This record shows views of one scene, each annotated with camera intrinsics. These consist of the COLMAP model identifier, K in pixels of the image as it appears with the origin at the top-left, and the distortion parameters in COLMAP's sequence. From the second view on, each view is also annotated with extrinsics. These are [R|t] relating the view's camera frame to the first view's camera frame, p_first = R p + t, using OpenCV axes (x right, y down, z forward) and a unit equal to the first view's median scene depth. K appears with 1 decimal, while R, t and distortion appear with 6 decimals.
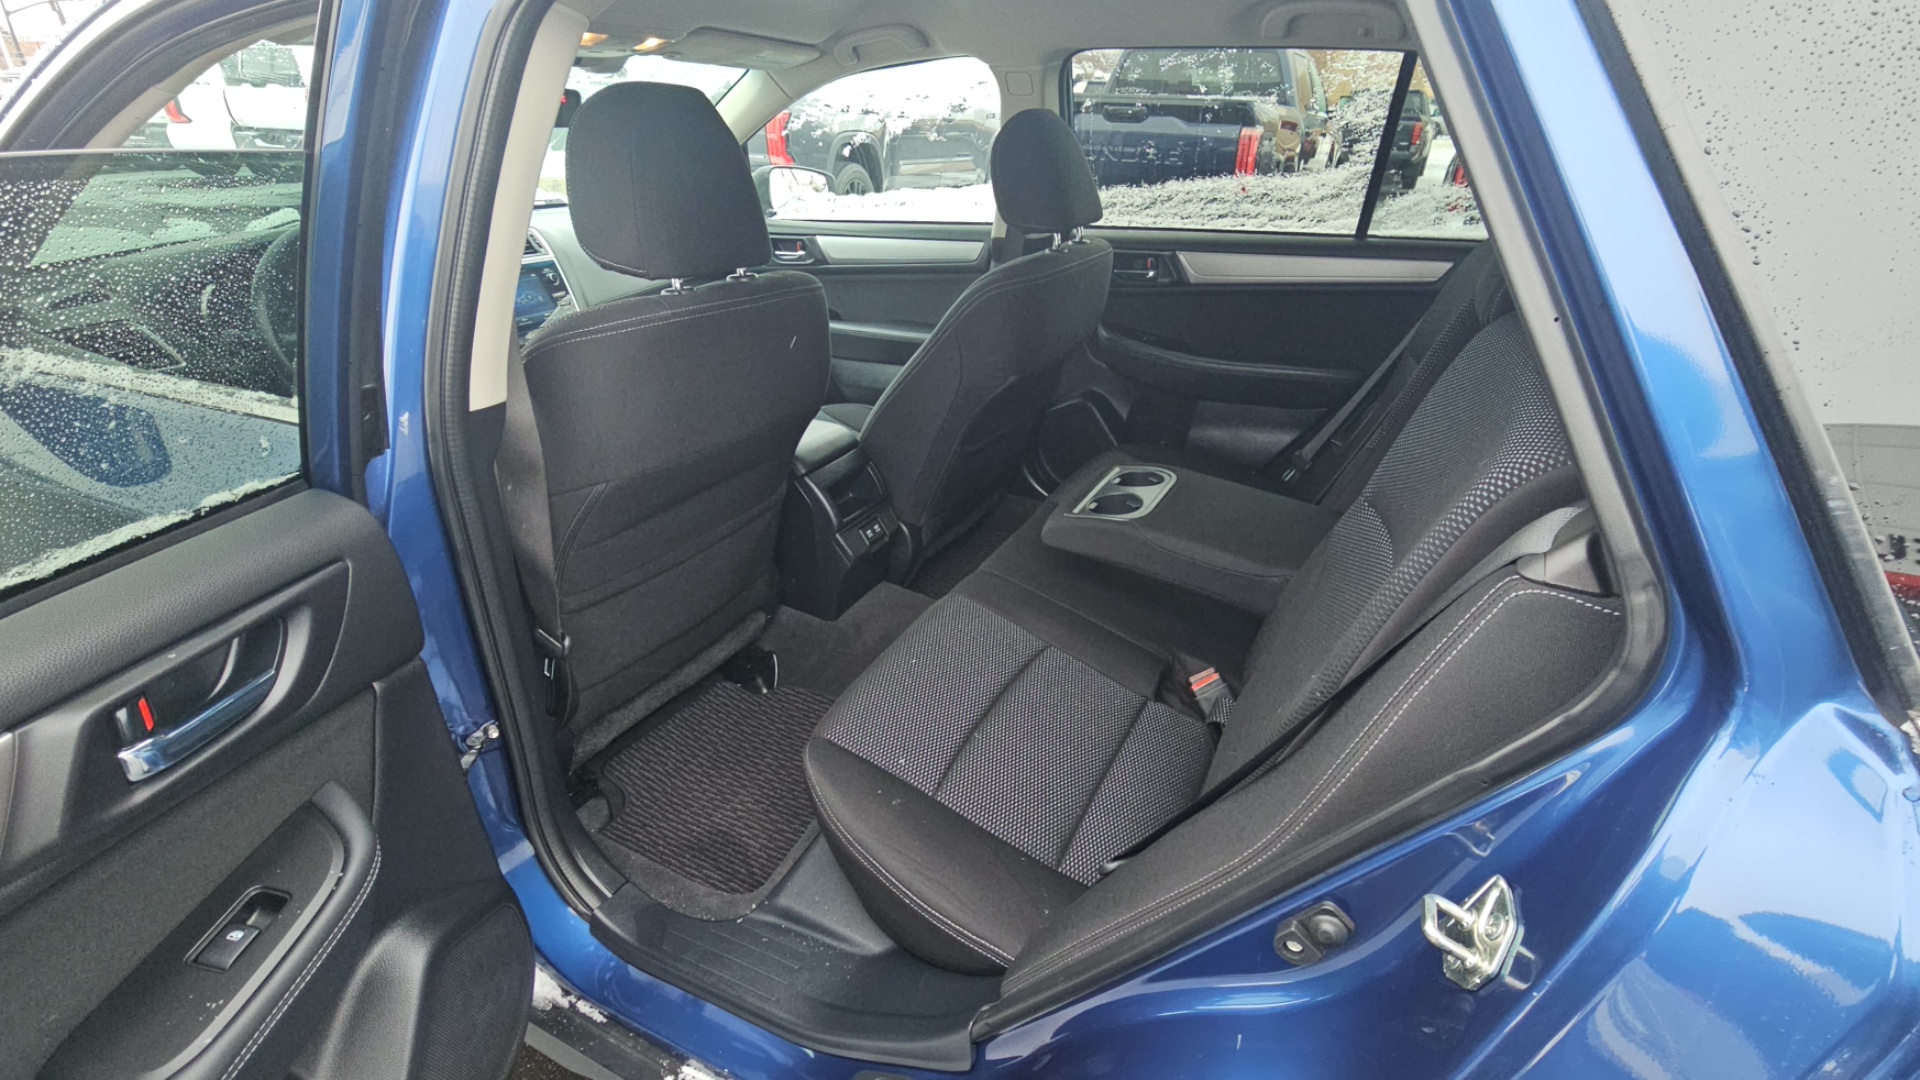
lens RADIAL K [[853.5, 0, 973.2], [0, 853.5, 538.1], [0, 0, 1]] dist [0.007409, -0.007529]
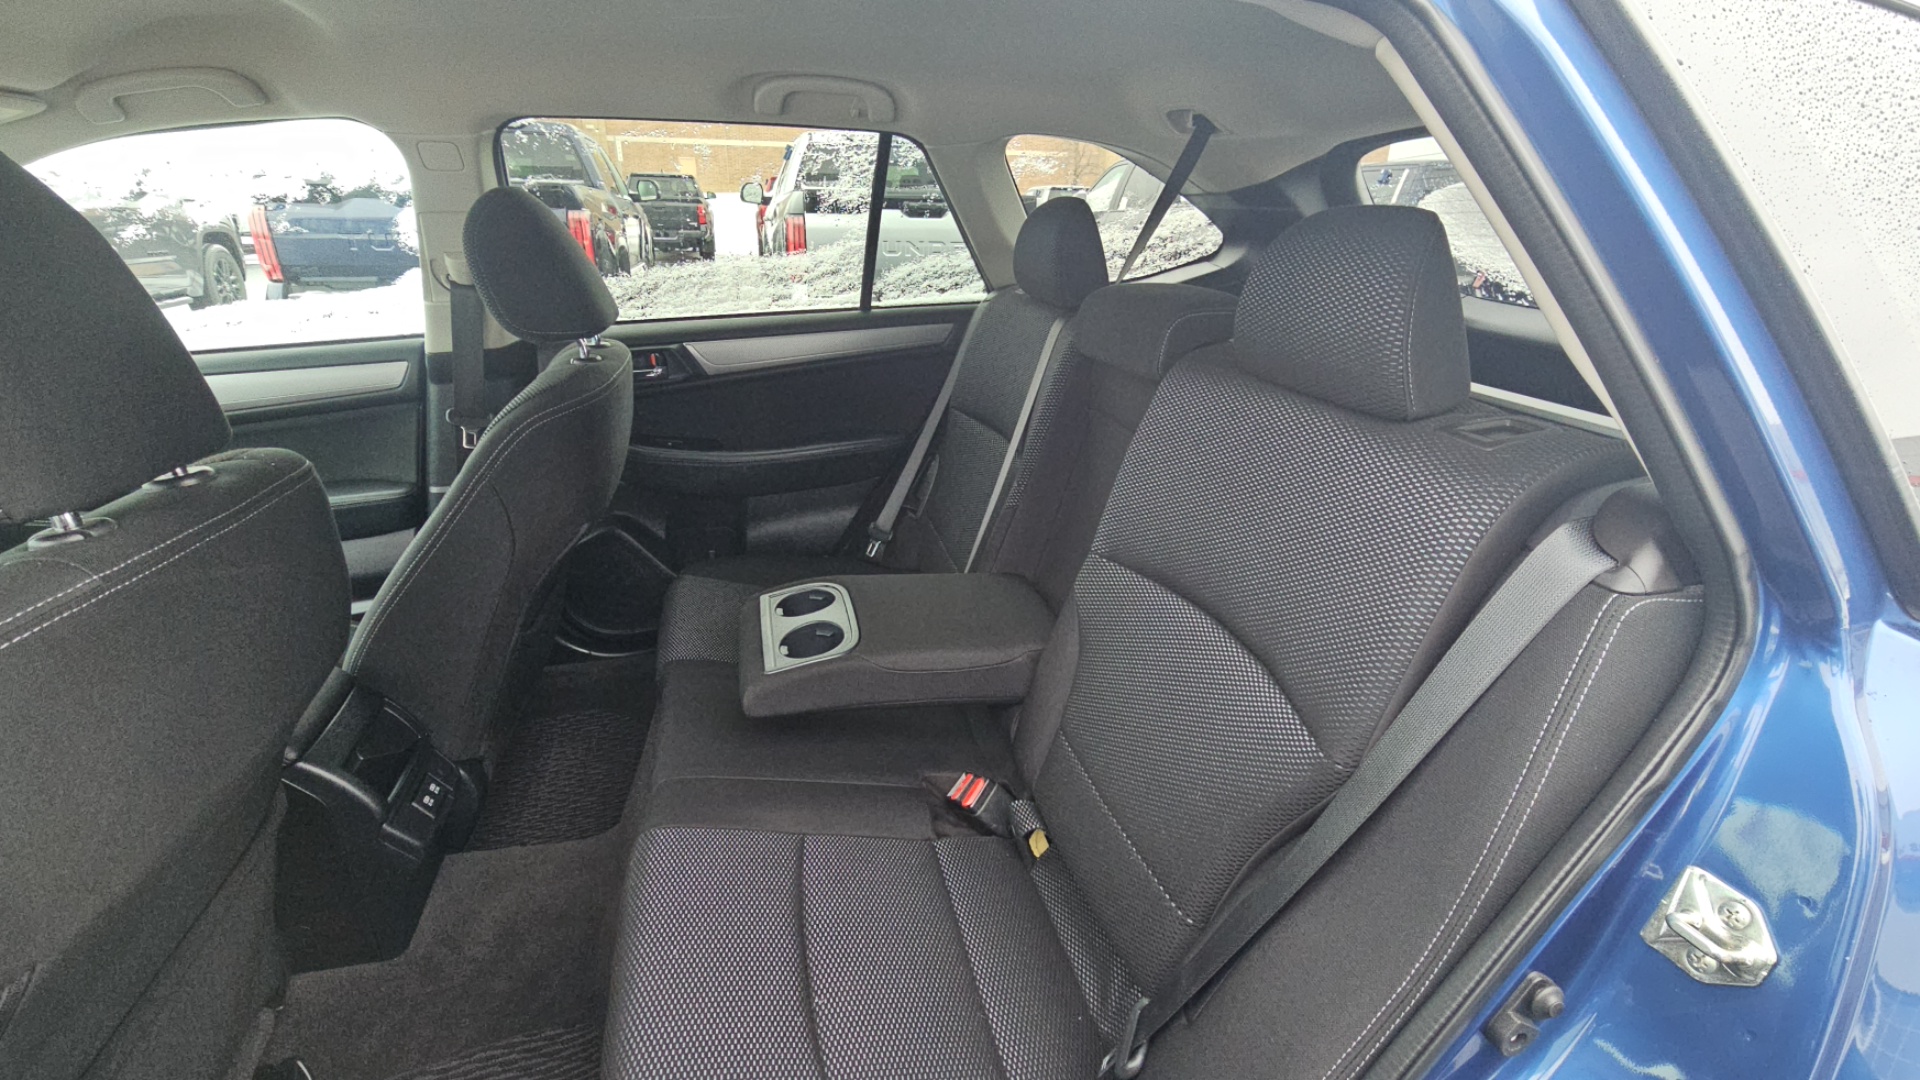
lens RADIAL K [[853.5, 0, 956.7], [0, 853.5, 541.5], [0, 0, 1]] dist [0.007409, -0.007529]
pose [[0.733269, -0.260924, 0.627882, -0.176742], [0.309673, 0.950262, 0.033243, -0.088119], [-0.605326, 0.170062, 0.777598, 0.187954]]
